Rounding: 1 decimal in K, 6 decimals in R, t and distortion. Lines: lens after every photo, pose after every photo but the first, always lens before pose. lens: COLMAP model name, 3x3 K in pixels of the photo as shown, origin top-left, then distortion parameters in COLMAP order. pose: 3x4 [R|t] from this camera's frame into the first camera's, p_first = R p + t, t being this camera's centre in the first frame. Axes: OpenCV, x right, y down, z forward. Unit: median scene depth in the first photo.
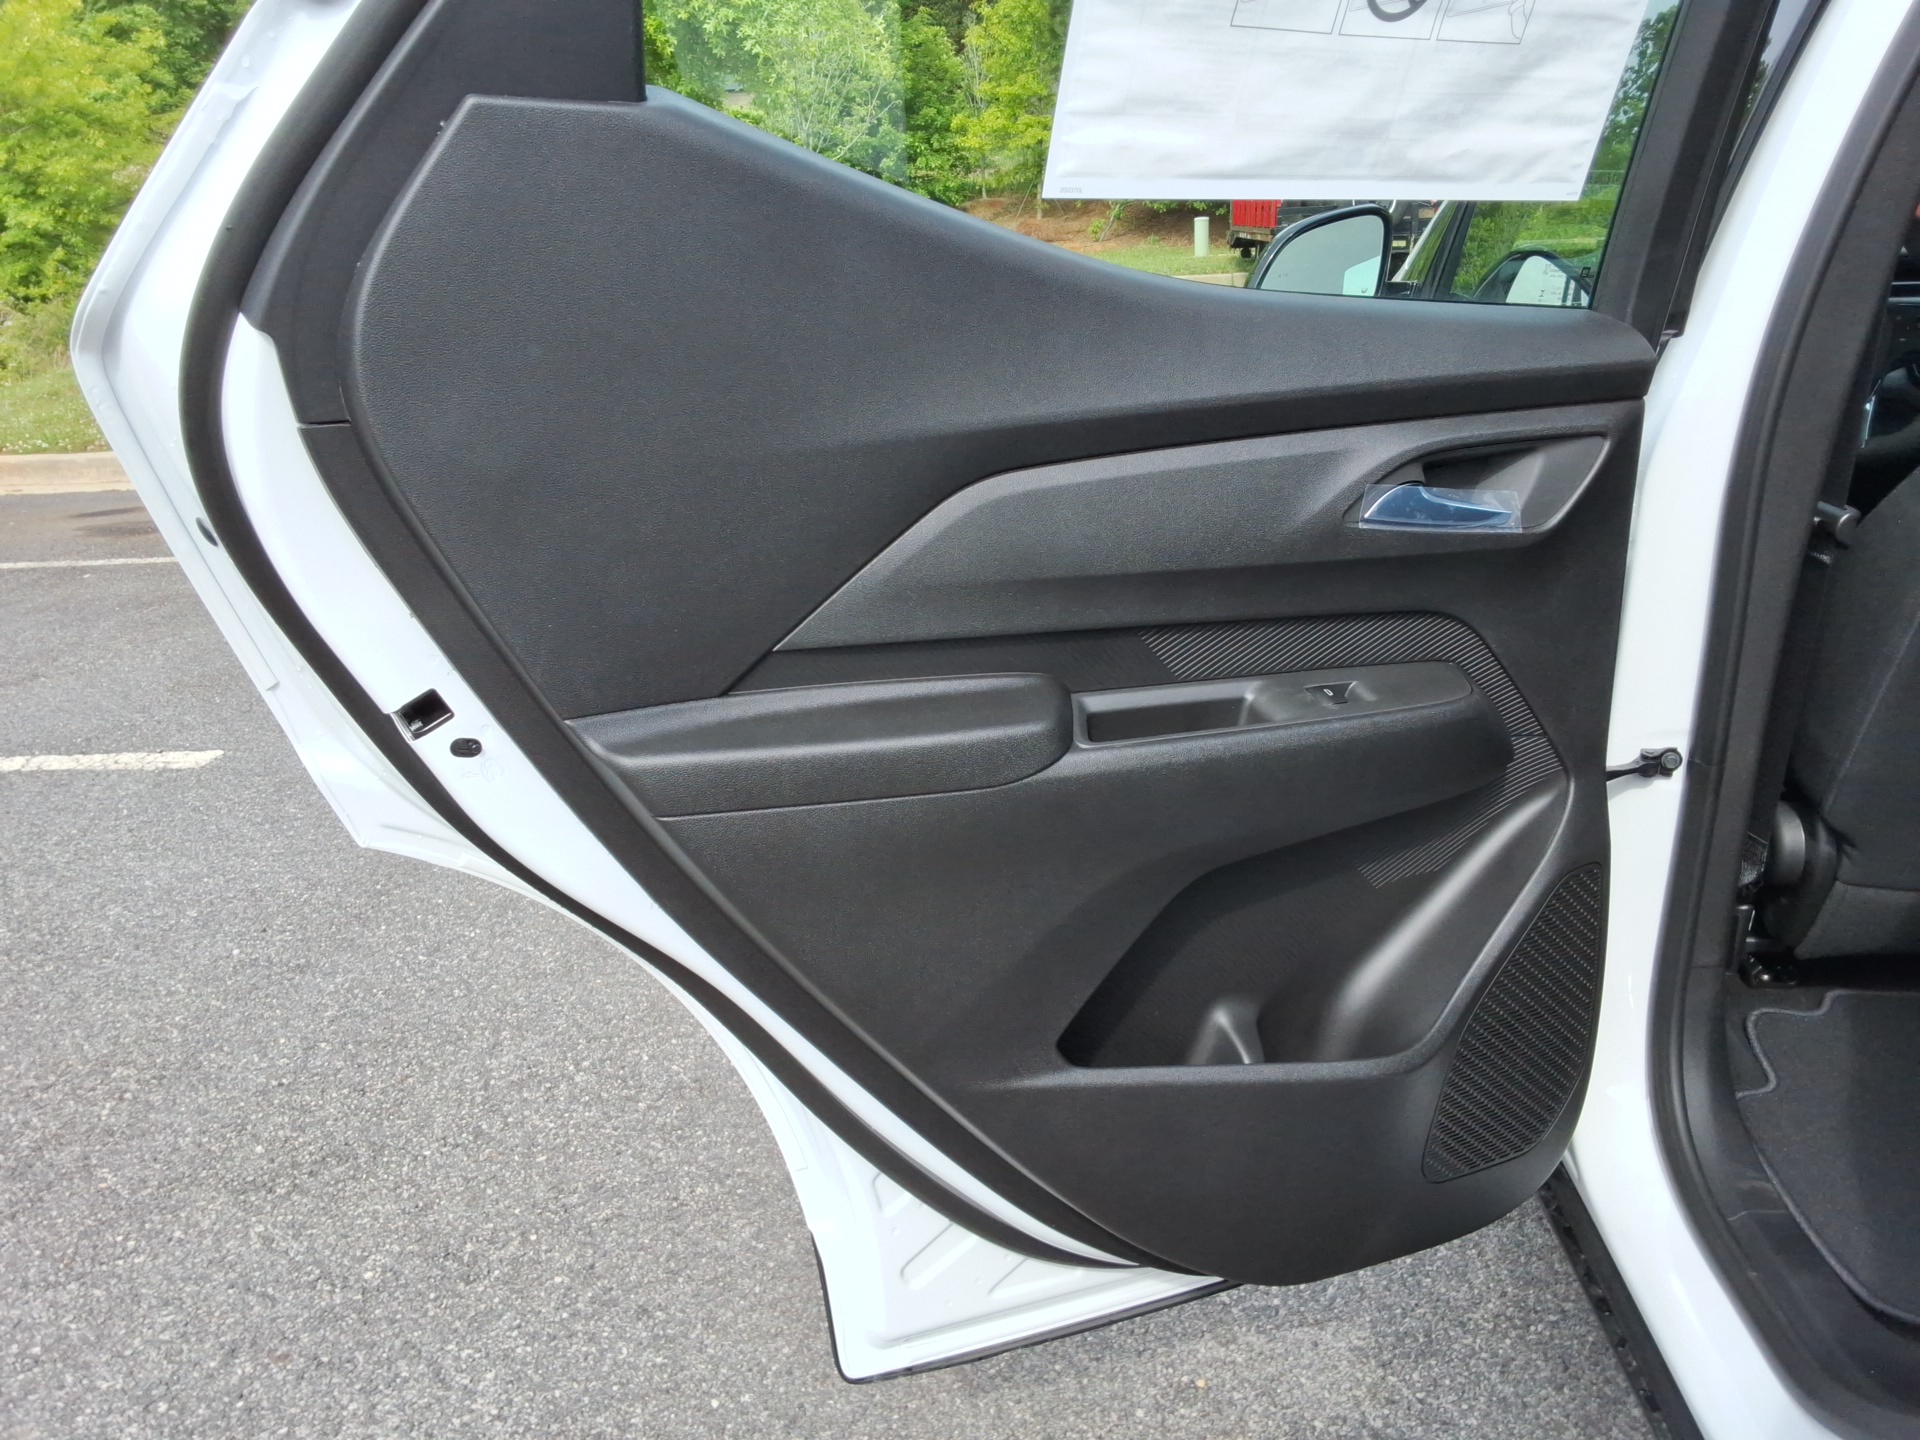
lens RADIAL K [[1547.0, 0, 973.5], [0, 1547.0, 701.2], [0, 0, 1]] dist [0.128110, -0.192579]
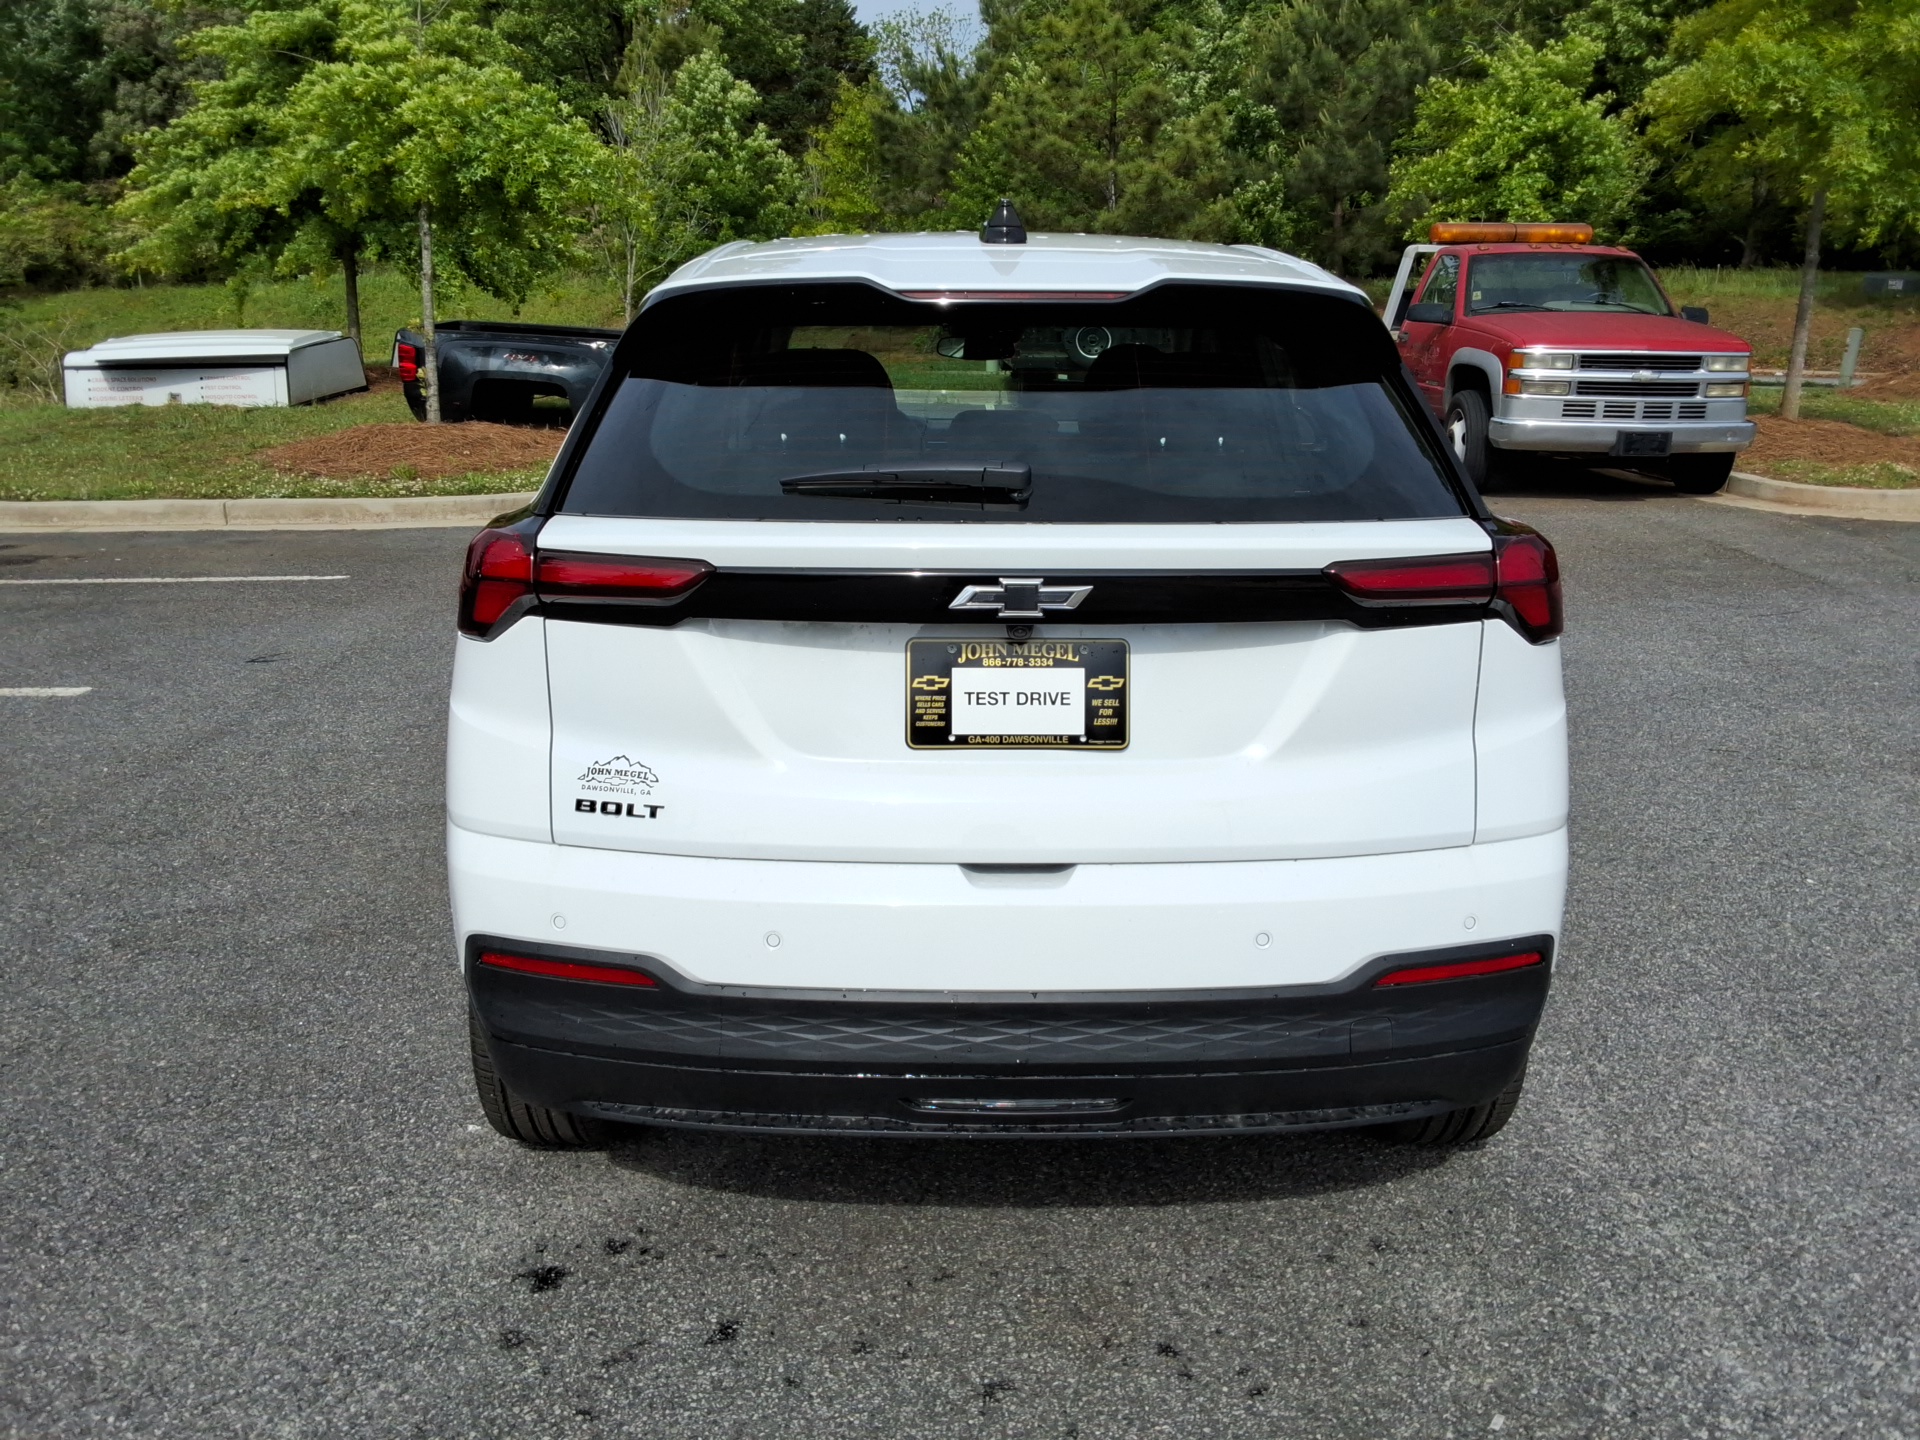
lens RADIAL K [[1547.0, 0, 973.5], [0, 1547.0, 701.2], [0, 0, 1]] dist [0.128110, -0.192579]
pose [[0.995903, 0.023237, 0.087396, 0.324081], [-0.018270, 0.998195, -0.057213, 0.153659], [-0.088567, 0.055382, 0.994529, -0.798959]]
